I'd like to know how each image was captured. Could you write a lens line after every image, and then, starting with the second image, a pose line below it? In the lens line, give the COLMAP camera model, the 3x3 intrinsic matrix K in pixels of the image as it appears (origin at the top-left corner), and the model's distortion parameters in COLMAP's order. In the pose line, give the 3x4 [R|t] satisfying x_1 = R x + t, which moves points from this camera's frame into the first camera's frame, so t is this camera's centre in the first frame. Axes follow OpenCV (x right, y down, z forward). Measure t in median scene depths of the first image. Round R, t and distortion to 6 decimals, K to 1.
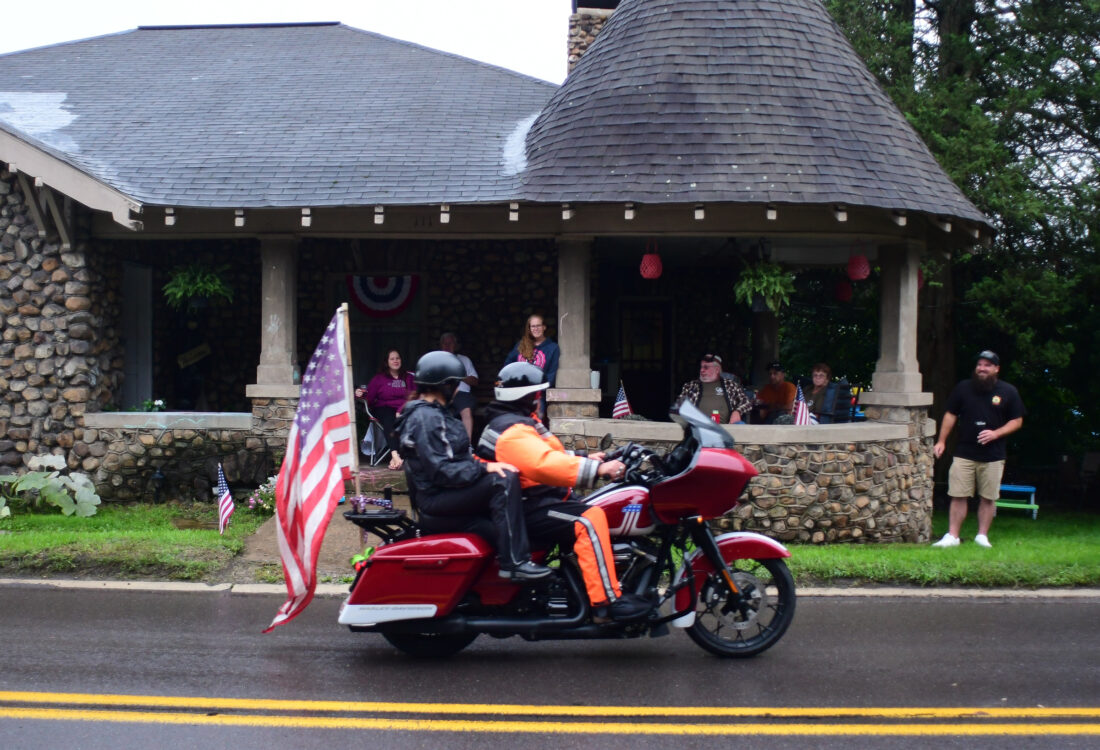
lens RADIAL K [[944.0, 0, 553.1], [0, 944.0, 374.5], [0, 0, 1]] dist [-0.076866, 0.036470]
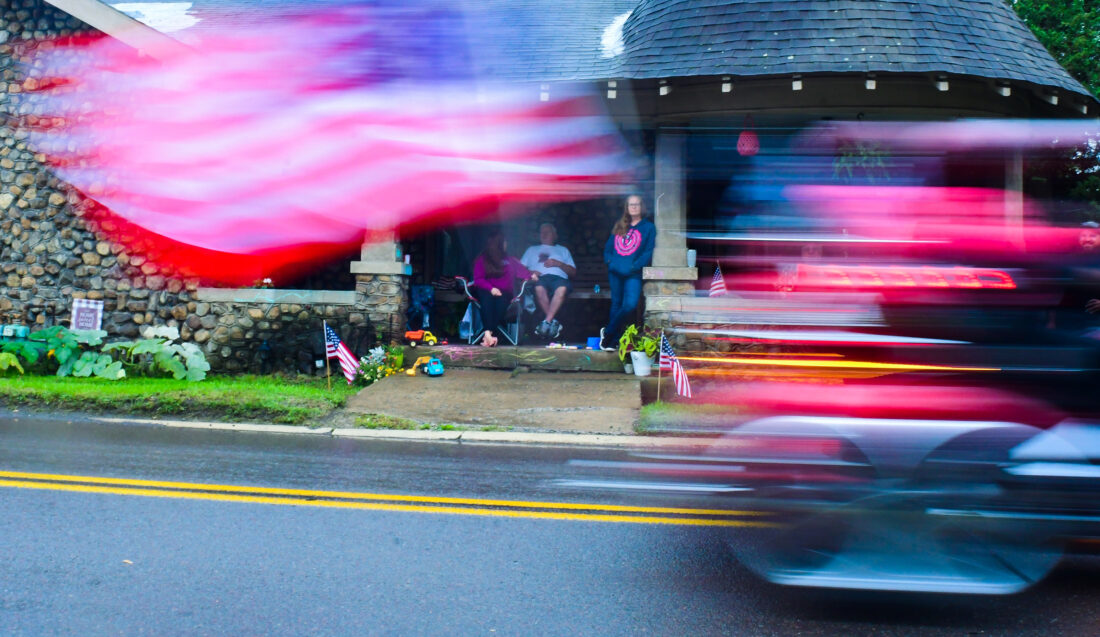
lens RADIAL K [[905.6, 0, 547.6], [0, 905.6, 318.3], [0, 0, 1]] dist [-0.066223, 0.025527]
pose [[0.995215, 0.004688, -0.097592, -0.014348], [-0.010551, 0.998164, -0.059651, 0.132758], [0.097133, 0.060395, 0.993437, 0.036172]]
